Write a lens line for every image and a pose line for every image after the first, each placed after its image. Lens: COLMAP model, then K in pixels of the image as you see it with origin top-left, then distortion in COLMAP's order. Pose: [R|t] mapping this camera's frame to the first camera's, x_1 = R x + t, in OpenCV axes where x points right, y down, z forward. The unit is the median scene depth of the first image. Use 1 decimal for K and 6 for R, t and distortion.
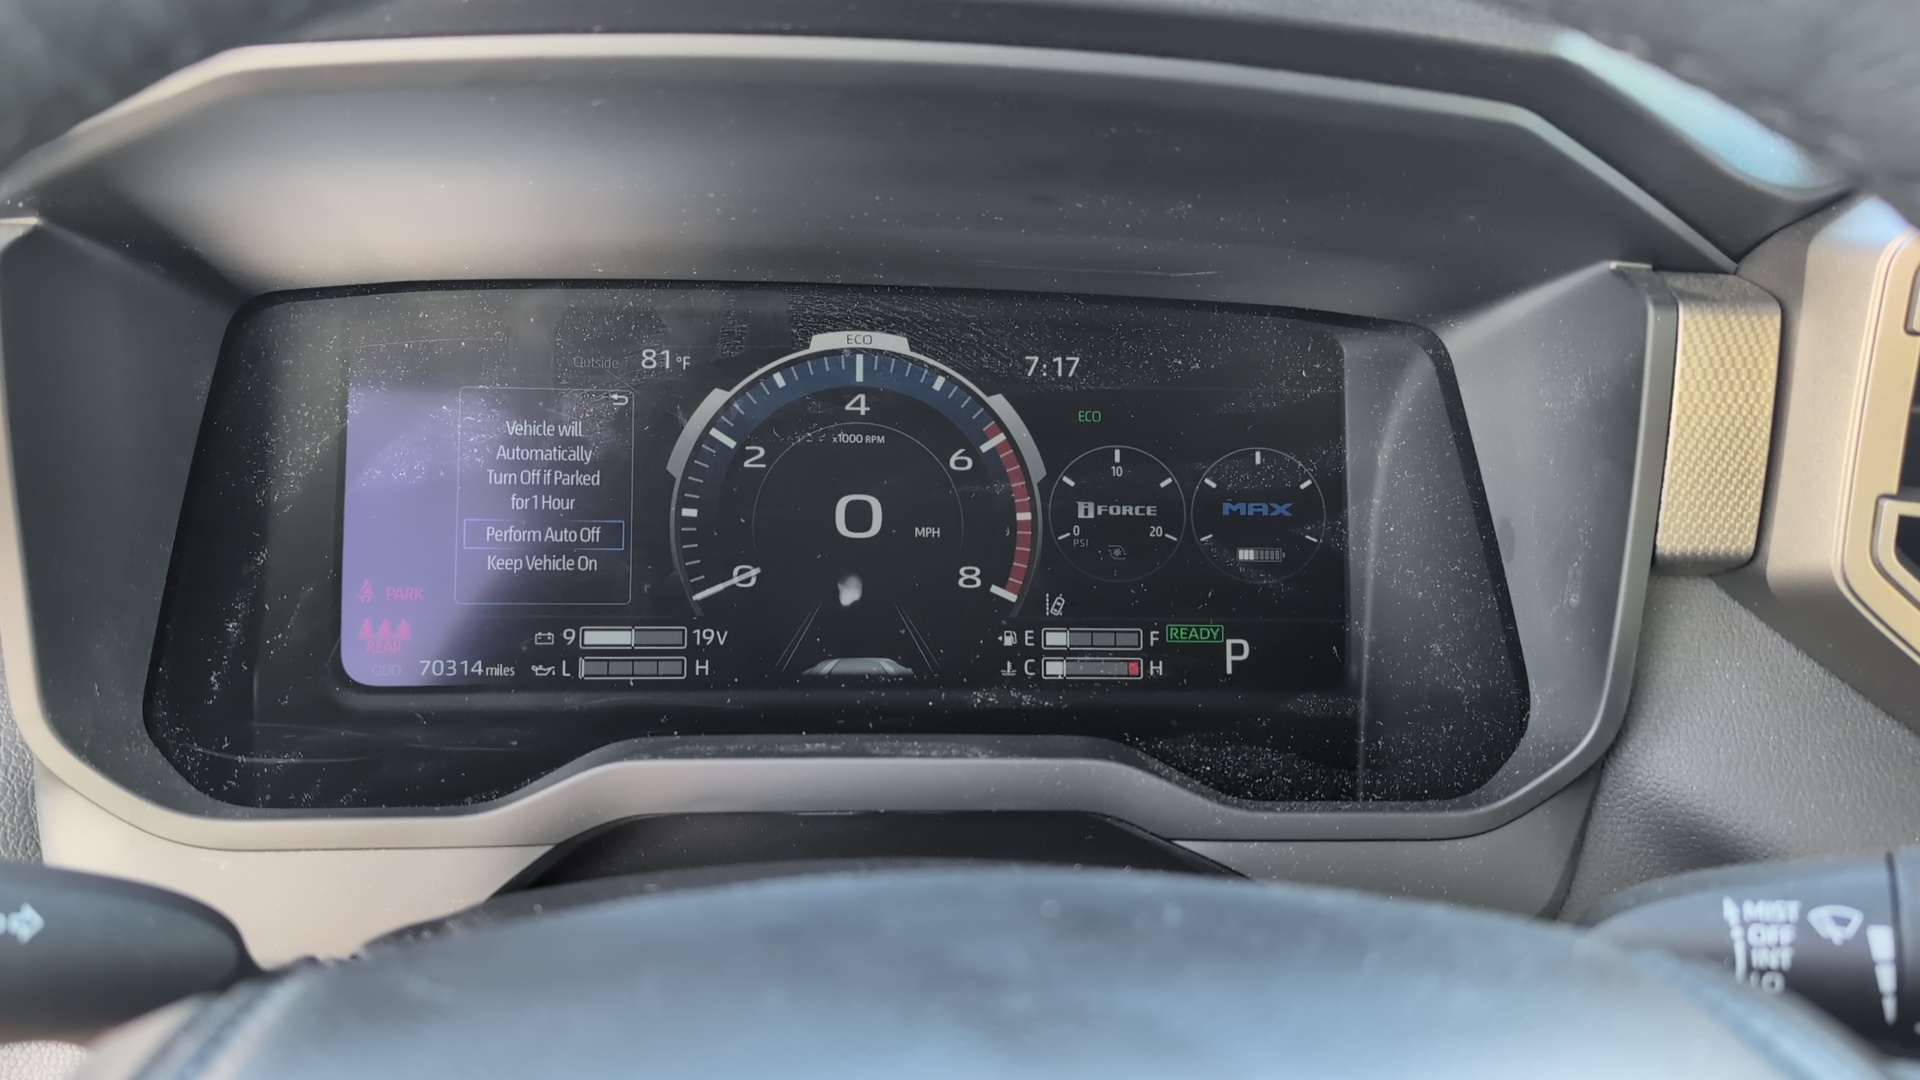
lens RADIAL K [[1595.4, 0, 958.6], [0, 1595.4, 537.2], [0, 0, 1]] dist [0.002818, -0.000224]
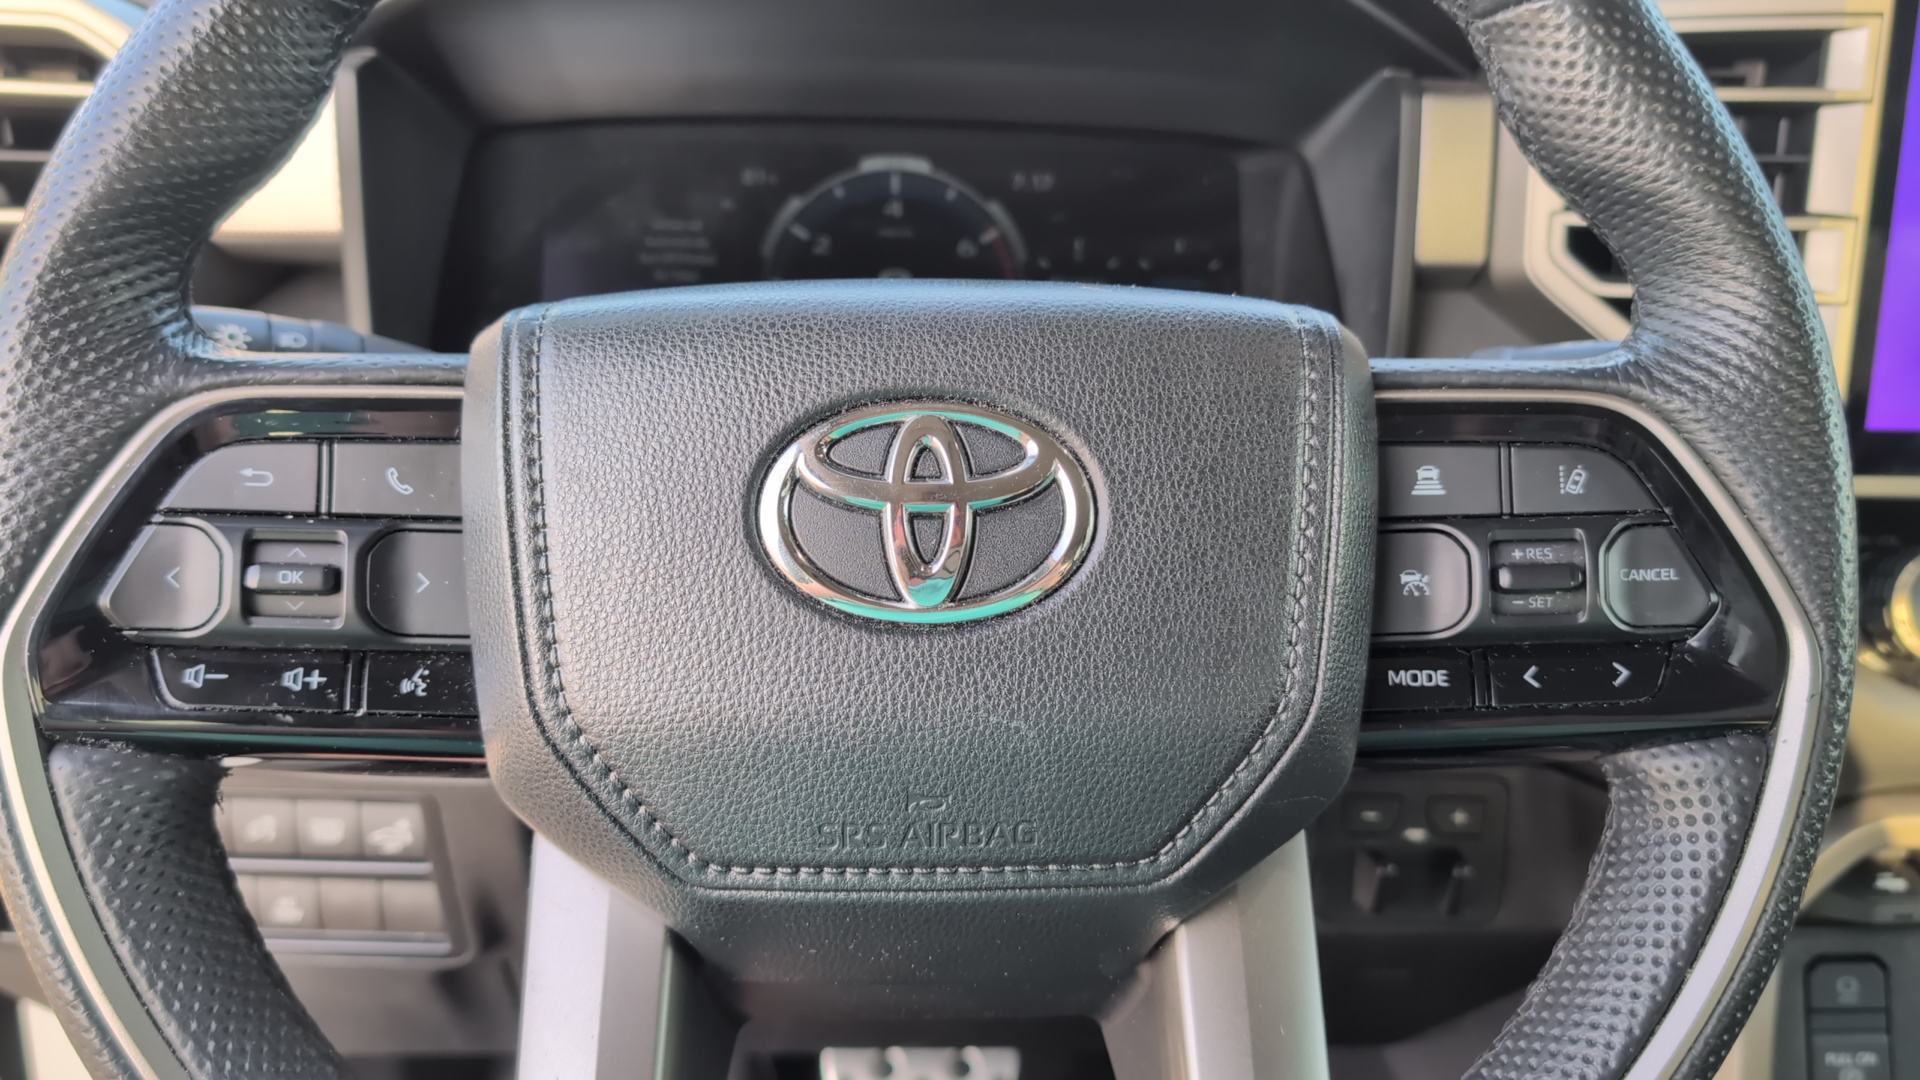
lens RADIAL K [[1595.4, 0, 970.6], [0, 1595.4, 540.0], [0, 0, 1]] dist [0.002818, -0.000224]
pose [[0.998980, -0.005650, -0.044802, 0.066412], [0.005602, 0.999984, -0.001196, 0.213739], [0.044808, 0.000944, 0.998995, -0.412817]]
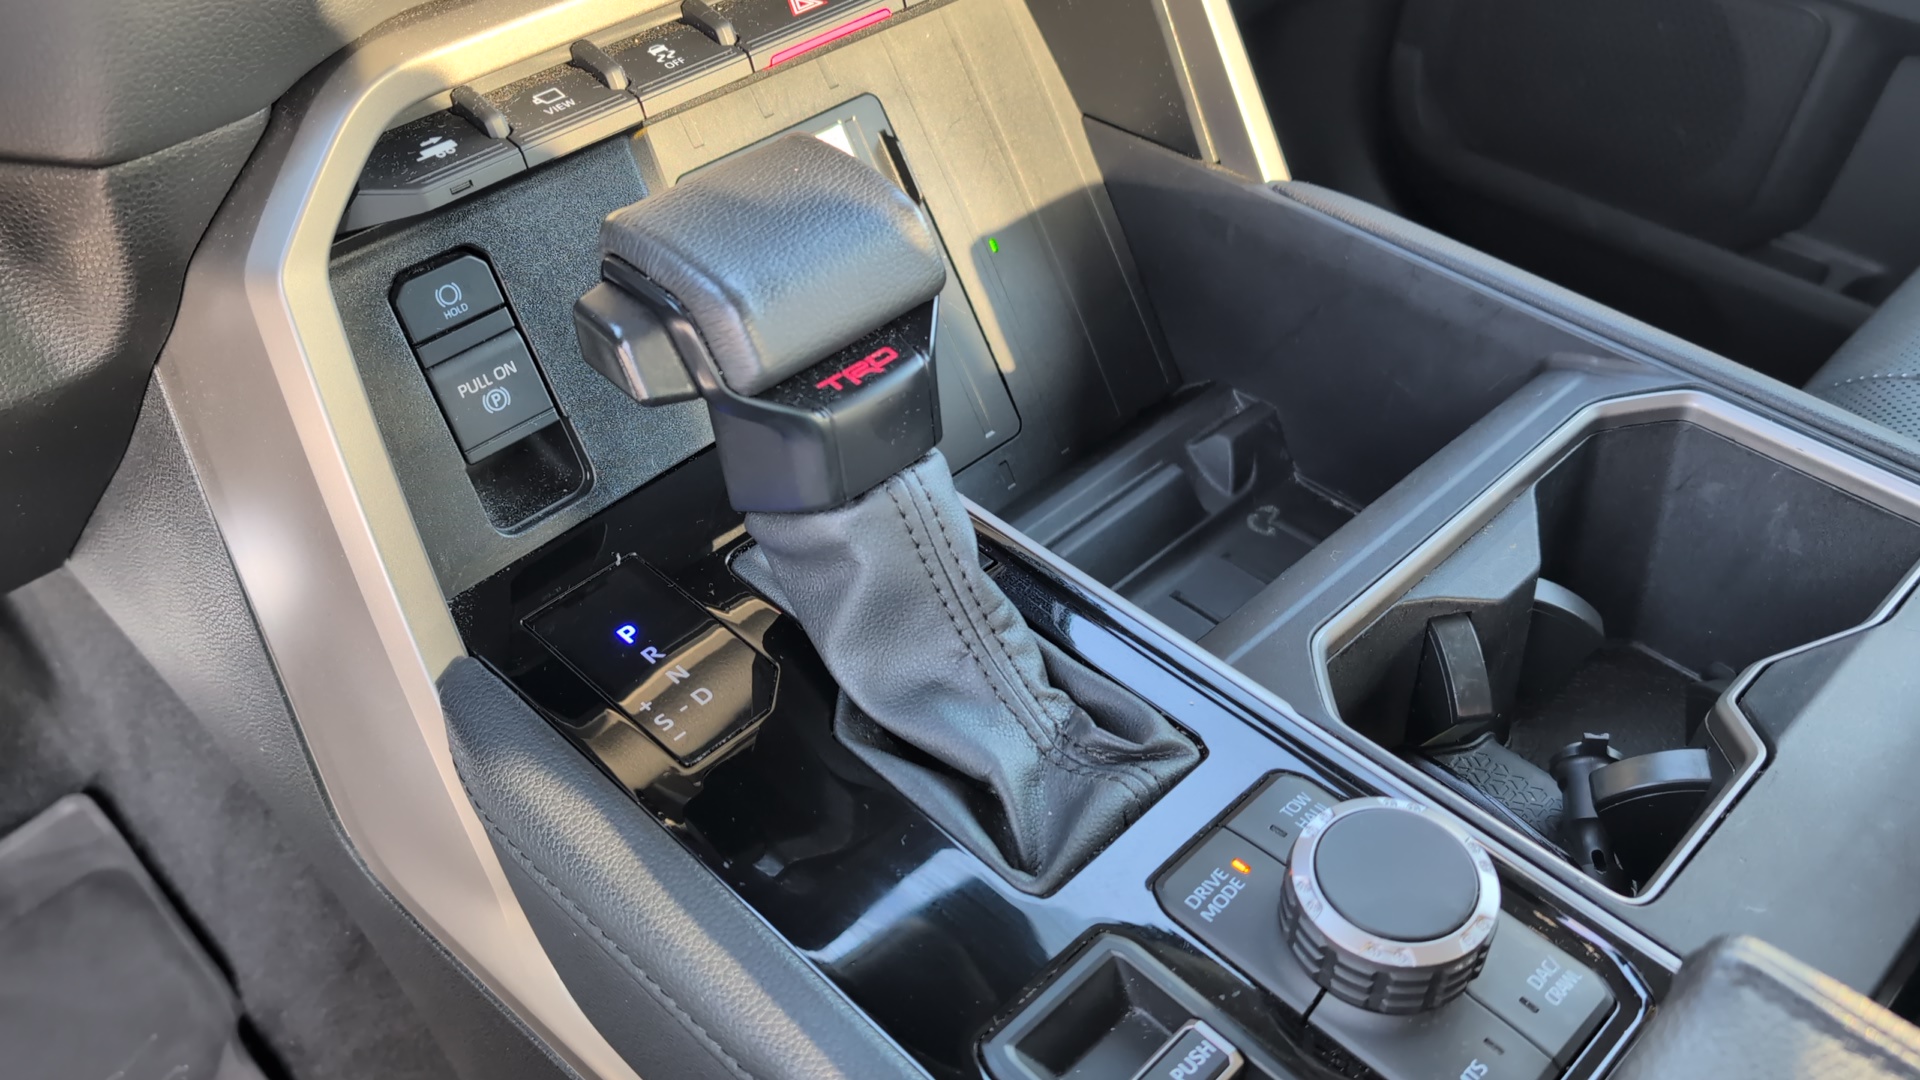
lens RADIAL K [[1595.4, 0, 953.9], [0, 1595.4, 540.3], [0, 0, 1]] dist [0.002818, -0.000224]
pose [[0.752286, -0.465035, 0.466700, 0.393251], [0.244325, 0.854775, 0.457892, 0.320259], [-0.611859, -0.230439, 0.756655, -0.096793]]
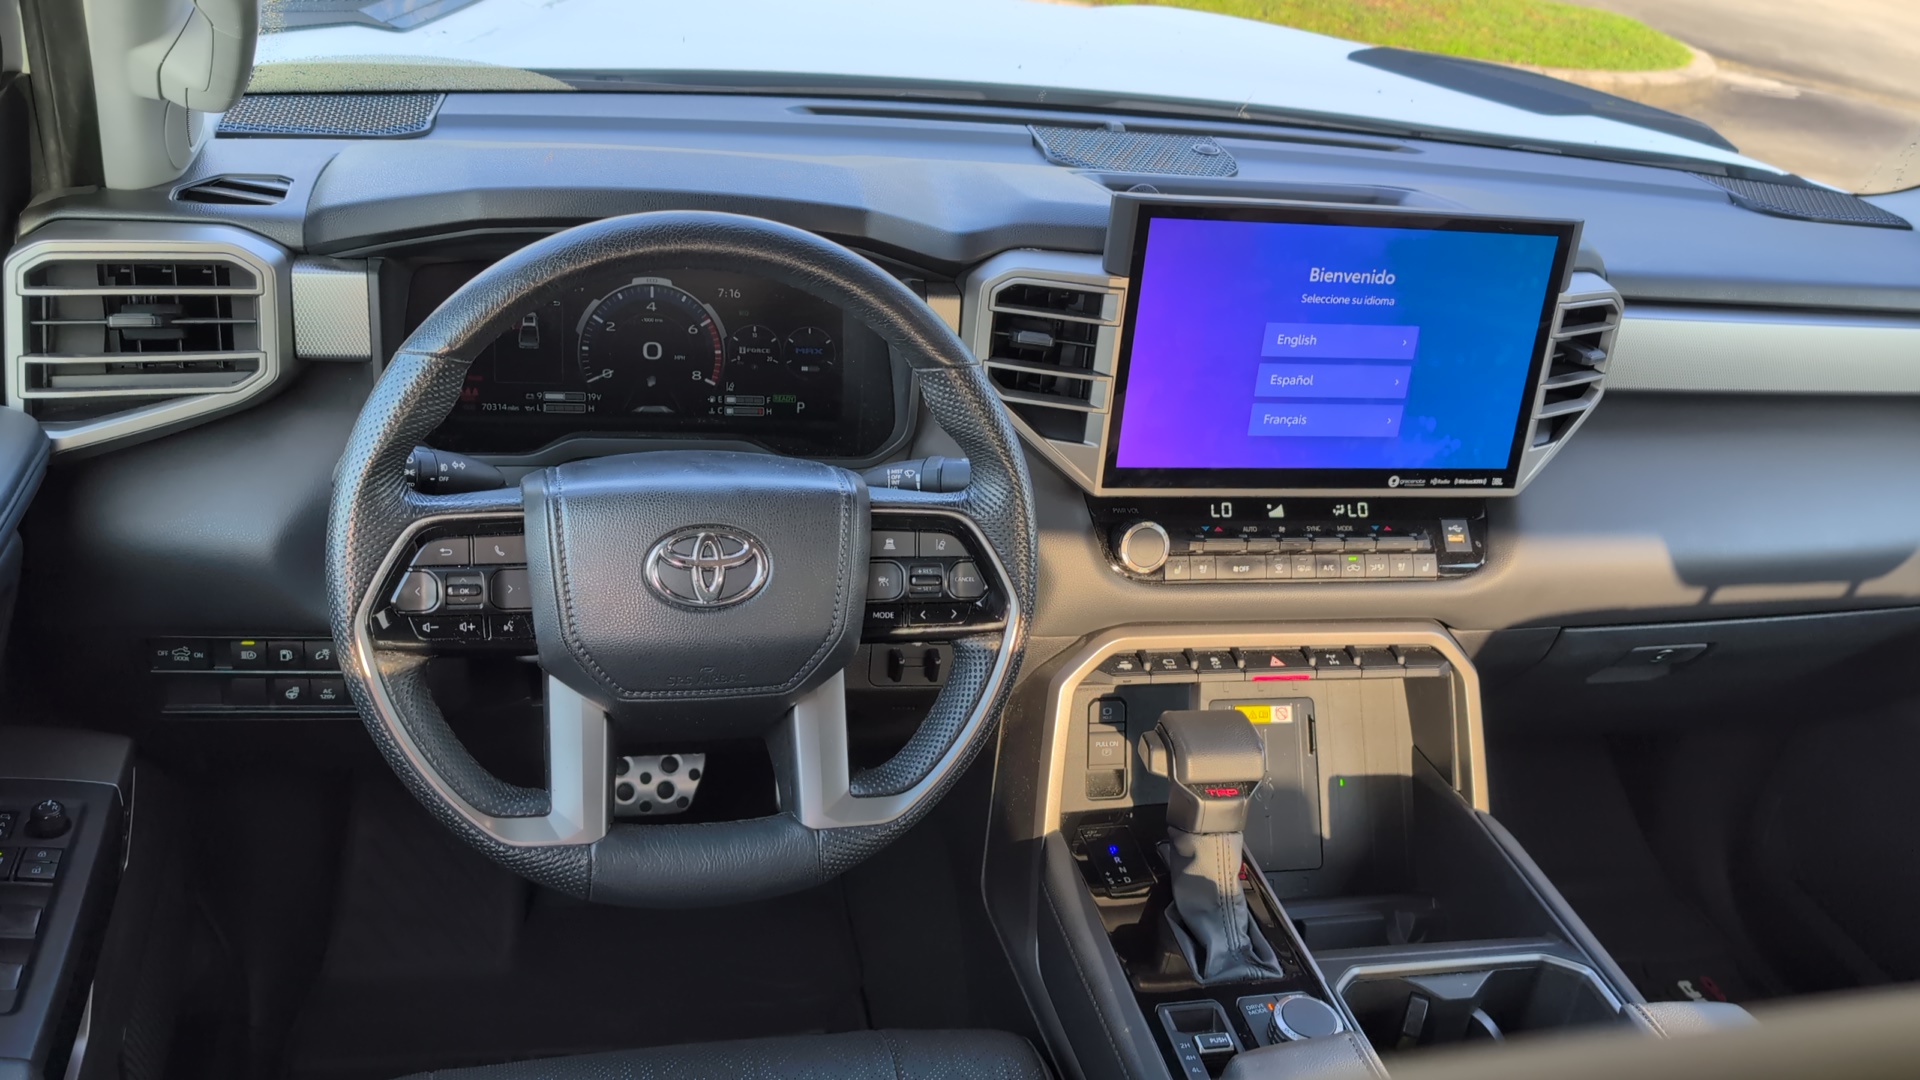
lens RADIAL K [[1457.2, 0, 953.1], [0, 1457.2, 529.6], [0, 0, 1]] dist [0.060494, -0.006268]
pose [[0.985270, 0.000525, 0.171006, 0.011890], [-0.026754, 0.988155, 0.151109, -0.097397], [-0.168901, -0.153458, 0.973613, -1.422173]]
